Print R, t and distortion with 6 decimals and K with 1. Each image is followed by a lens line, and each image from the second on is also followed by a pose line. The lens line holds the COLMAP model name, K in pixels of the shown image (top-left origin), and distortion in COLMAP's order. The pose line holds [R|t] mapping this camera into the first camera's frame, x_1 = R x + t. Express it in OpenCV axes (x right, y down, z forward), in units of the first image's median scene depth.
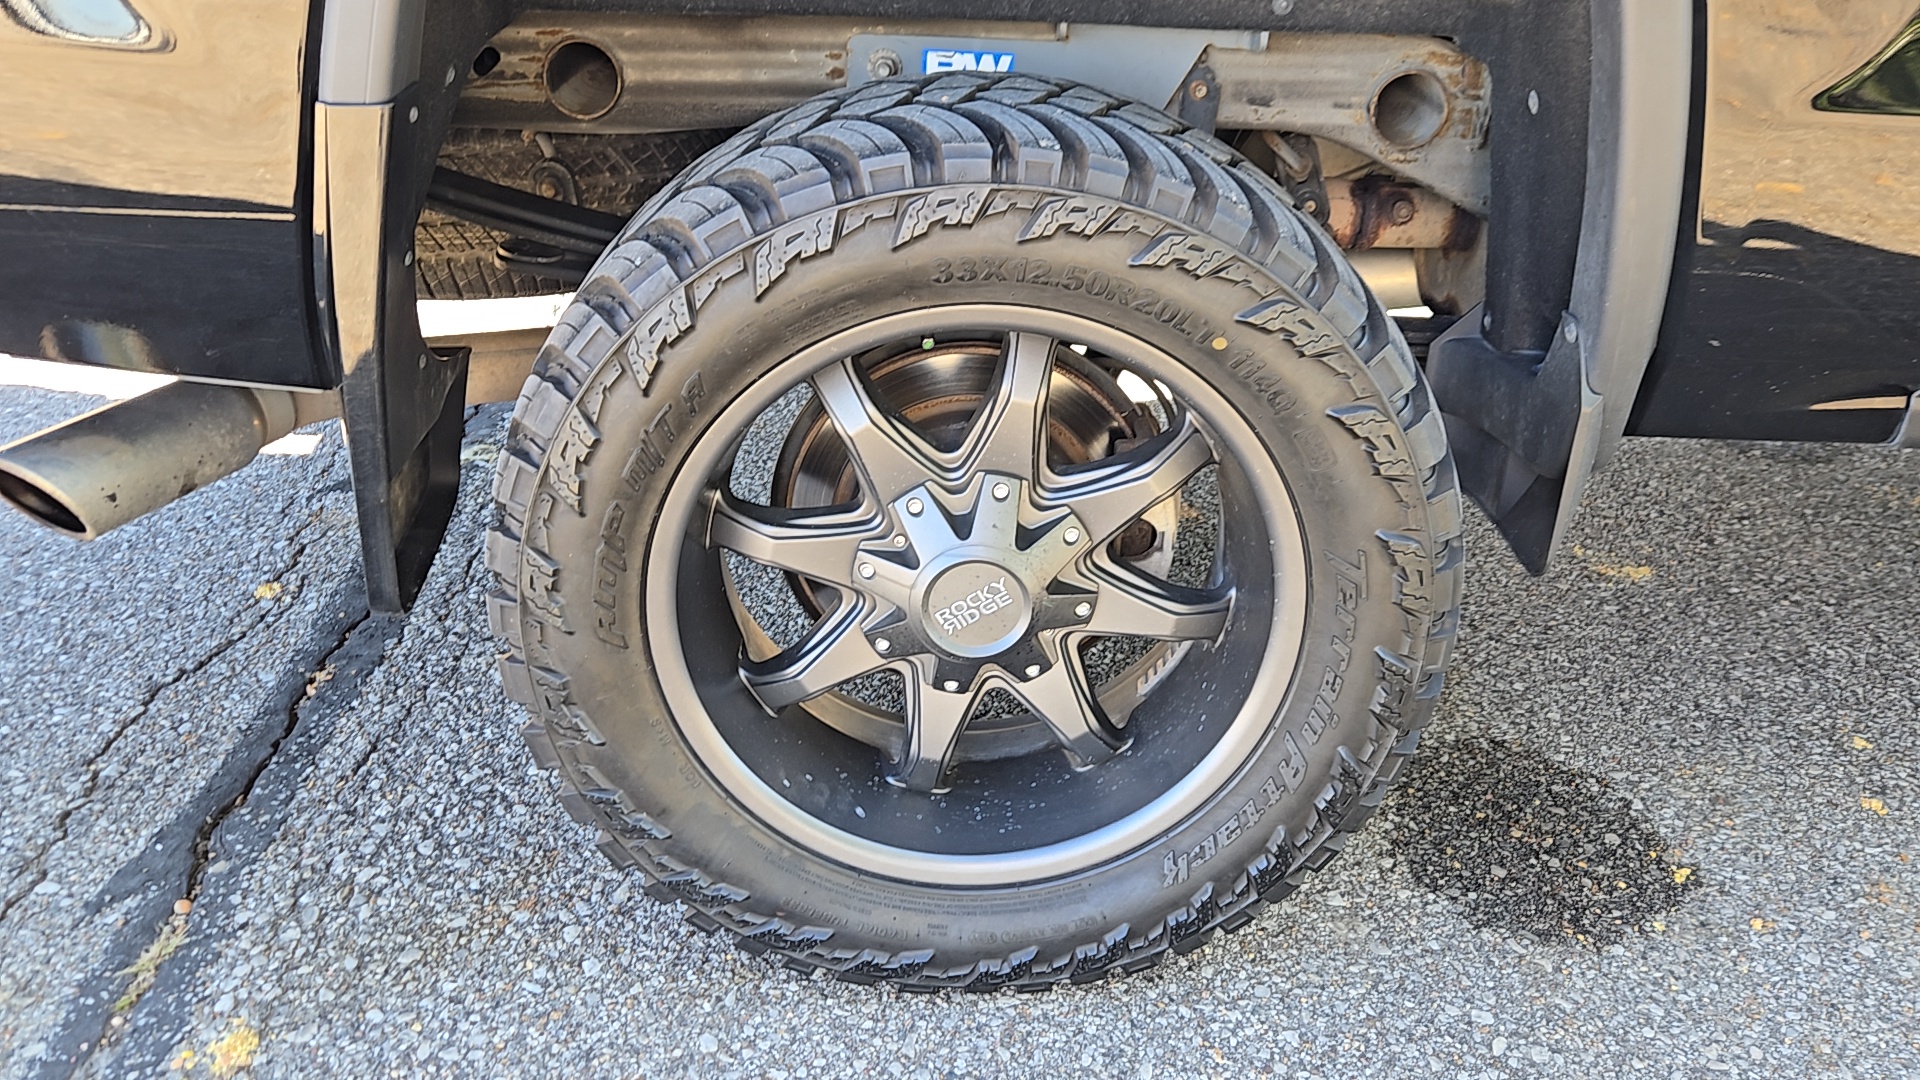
lens RADIAL K [[1643.9, 0, 905.8], [0, 1643.9, 539.1], [0, 0, 1]] dist [0.005395, 0.001207]
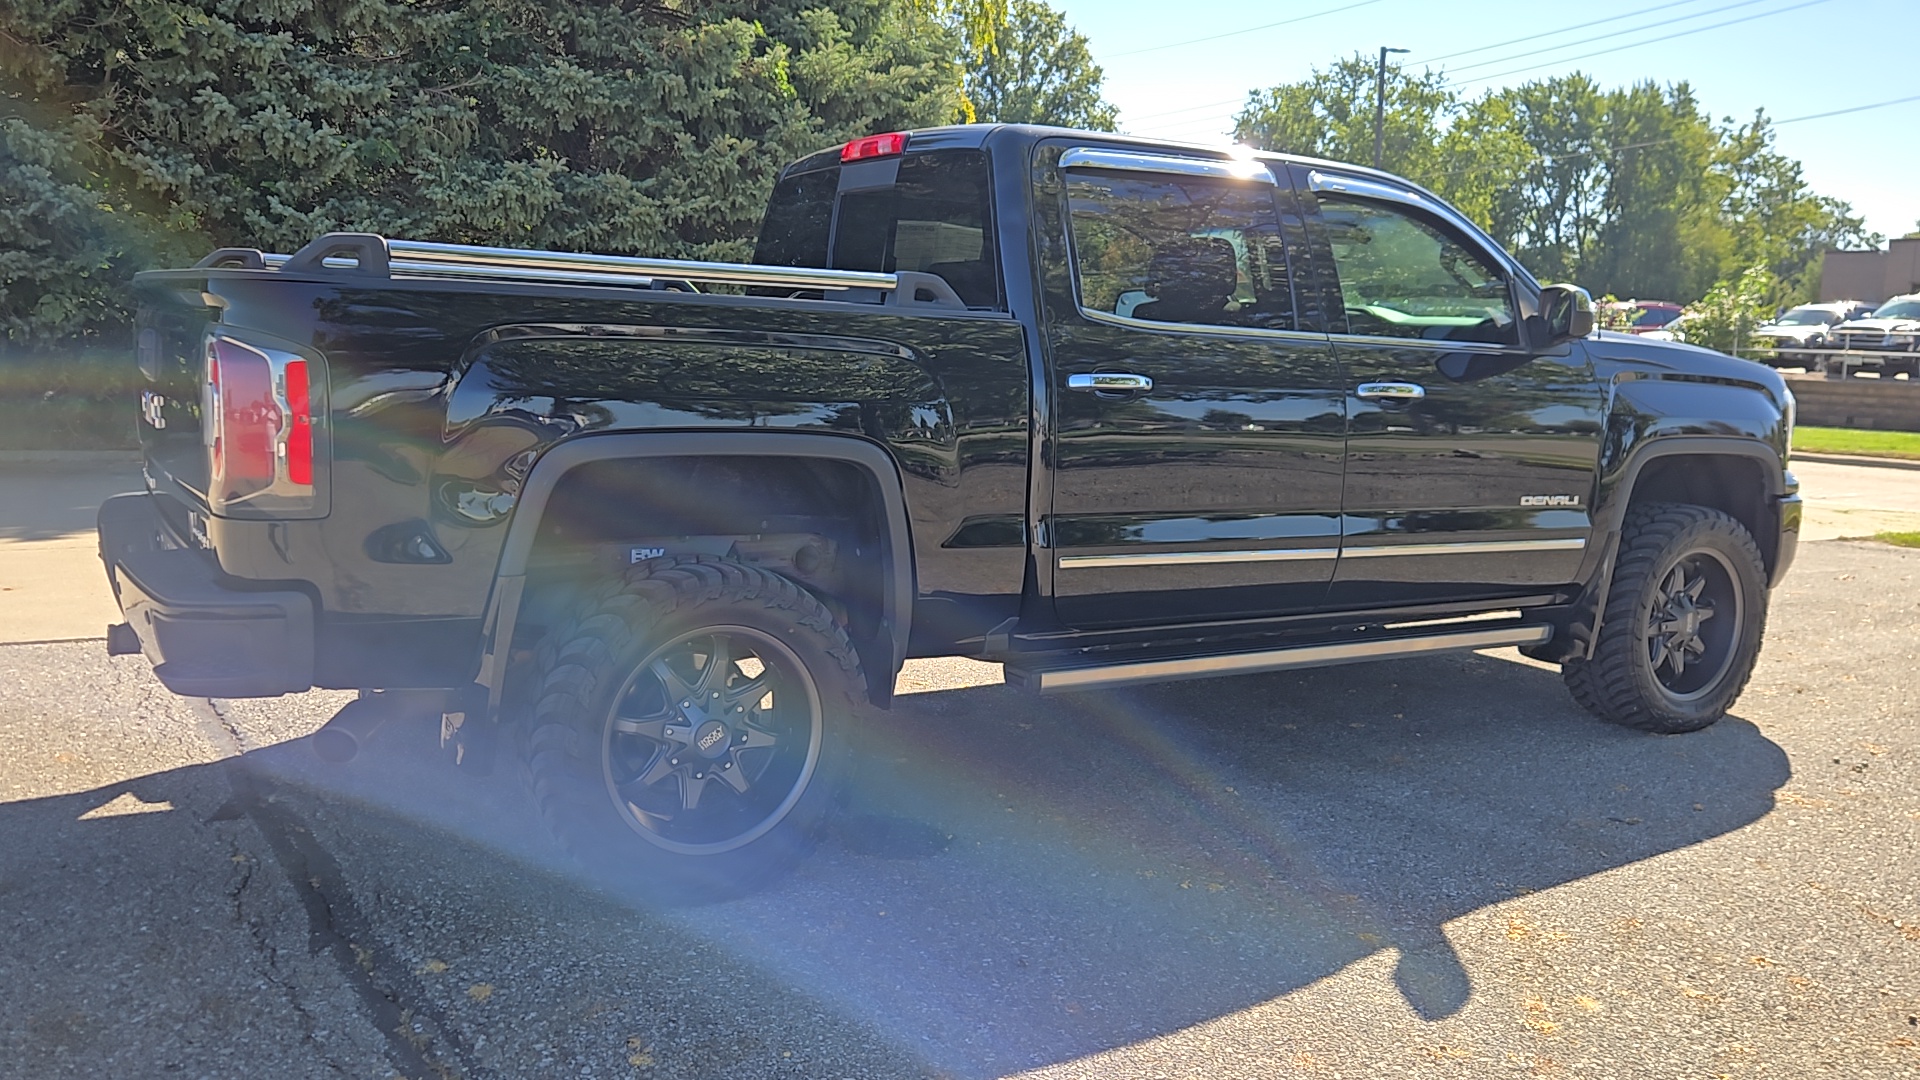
lens RADIAL K [[1588.6, 0, 965.7], [0, 1588.6, 507.4], [0, 0, 1]] dist [0.011359, -0.004262]
pose [[0.862680, -0.047250, 0.503538, -0.912902], [0.197195, 0.948252, -0.248861, 0.420408], [-0.465723, 0.313982, 0.827356, -1.528101]]
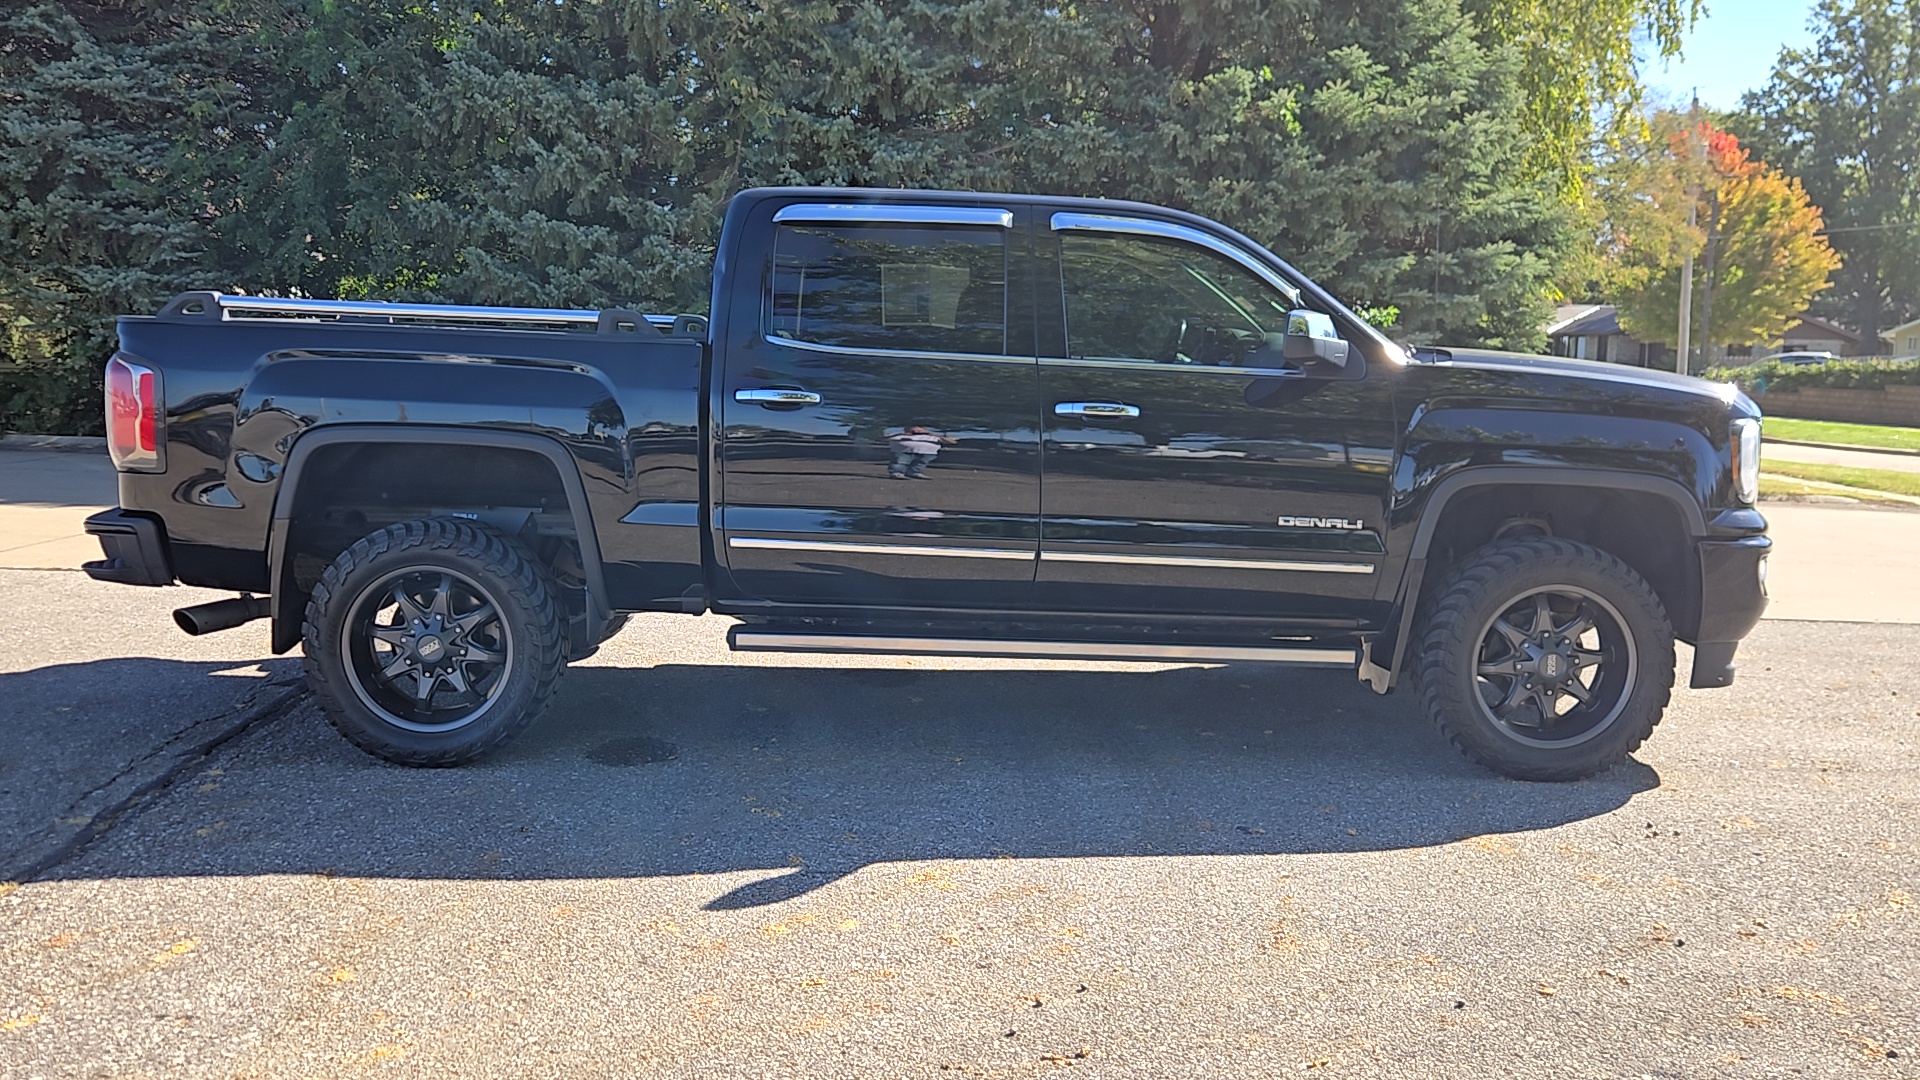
lens RADIAL K [[1588.6, 0, 965.7], [0, 1588.6, 507.4], [0, 0, 1]] dist [0.011359, -0.004262]
pose [[0.999780, 0.006866, 0.019803, 1.208370], [-0.000148, 0.947103, -0.320929, 0.917722], [-0.020959, 0.320856, 0.946896, -2.637886]]
